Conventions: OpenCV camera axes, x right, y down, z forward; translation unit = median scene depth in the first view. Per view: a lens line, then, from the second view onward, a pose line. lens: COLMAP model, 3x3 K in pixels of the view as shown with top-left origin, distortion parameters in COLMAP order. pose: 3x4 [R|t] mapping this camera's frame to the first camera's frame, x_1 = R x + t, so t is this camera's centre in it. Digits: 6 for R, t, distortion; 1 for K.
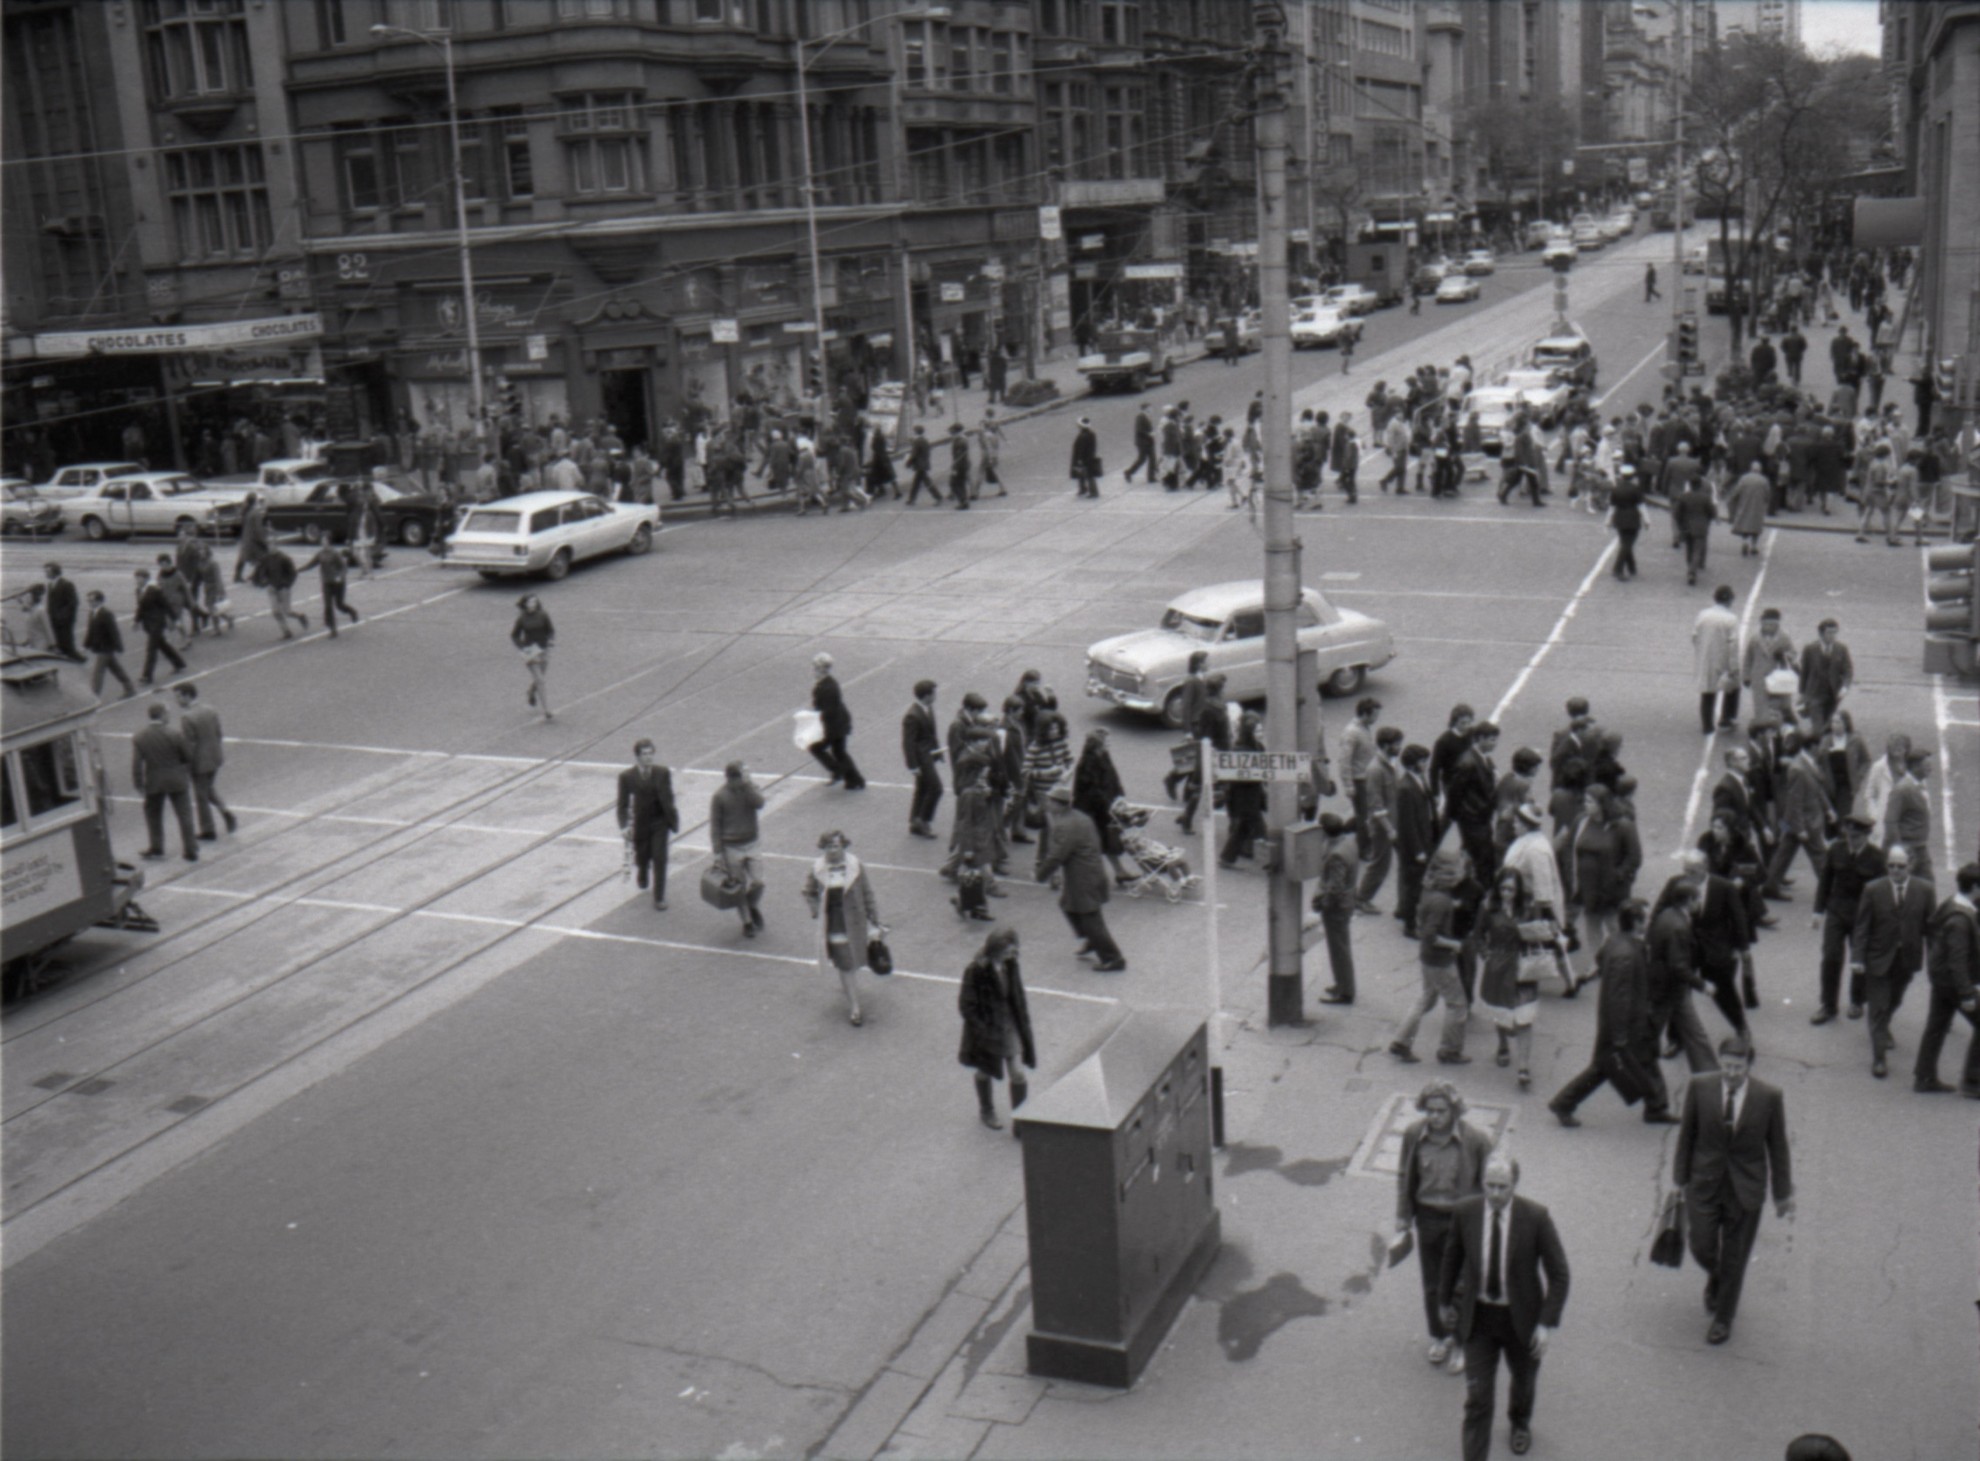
lens RADIAL K [[2120.3, 0, 945.8], [0, 2120.3, 737.6], [0, 0, 1]] dist [-0.038590, -0.011470]
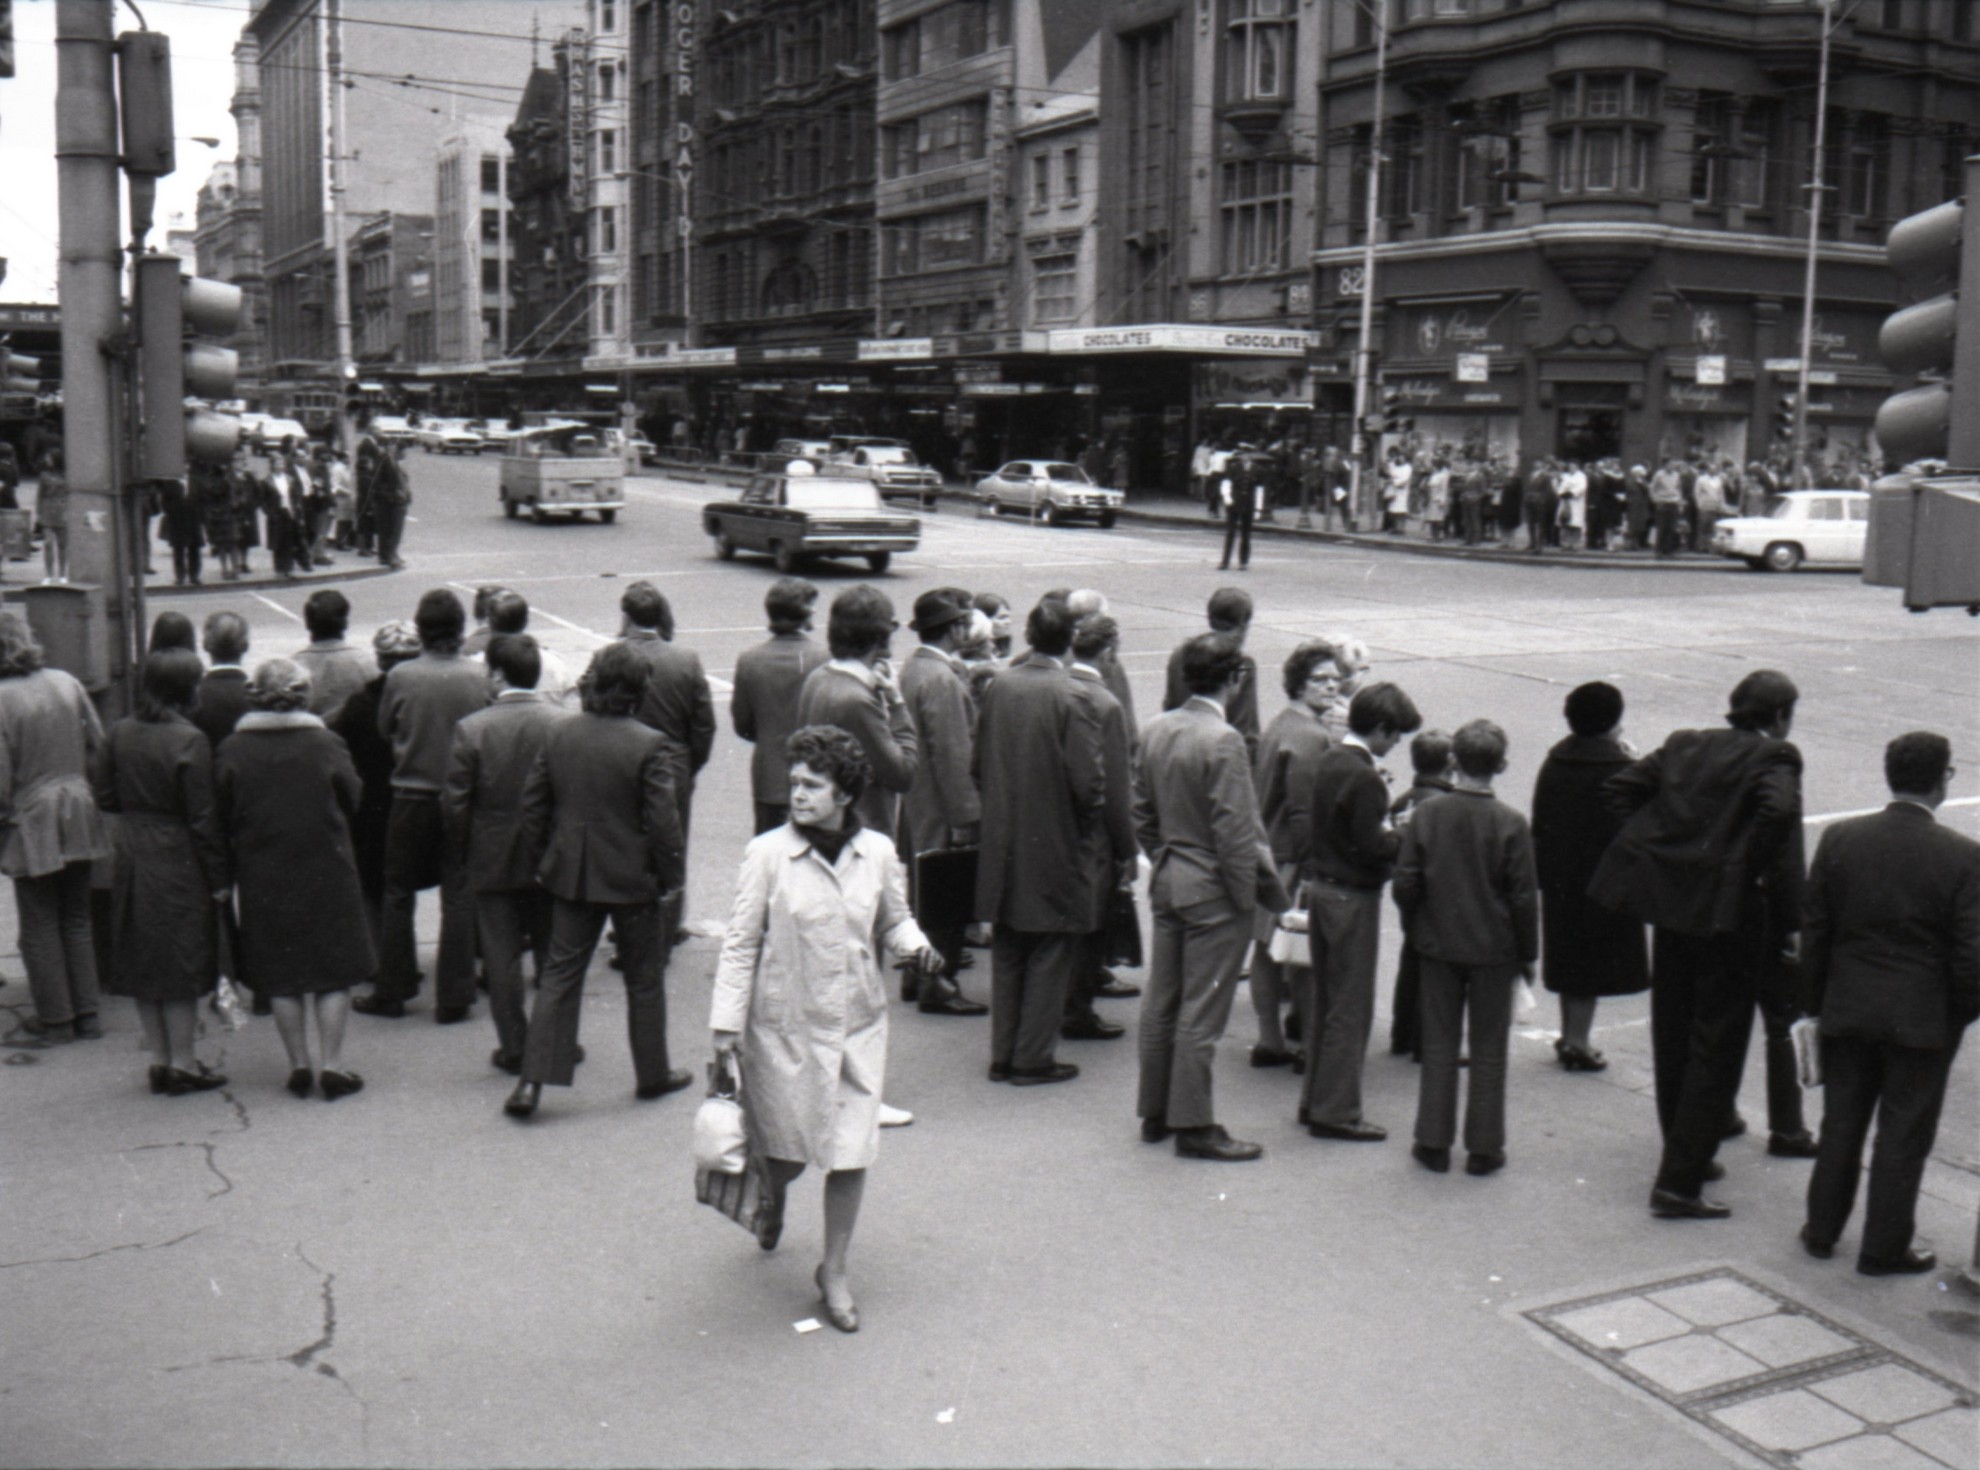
lens RADIAL K [[2070.6, 0, 1035.3], [0, 2070.6, 734.5], [0, 0, 1]] dist [-0.057643, -0.014400]
pose [[0.760690, 0.169105, -0.626701, 0.202537], [-0.223785, 0.974600, -0.008651, 0.004136], [0.609320, 0.146827, 0.779212, 0.256346]]
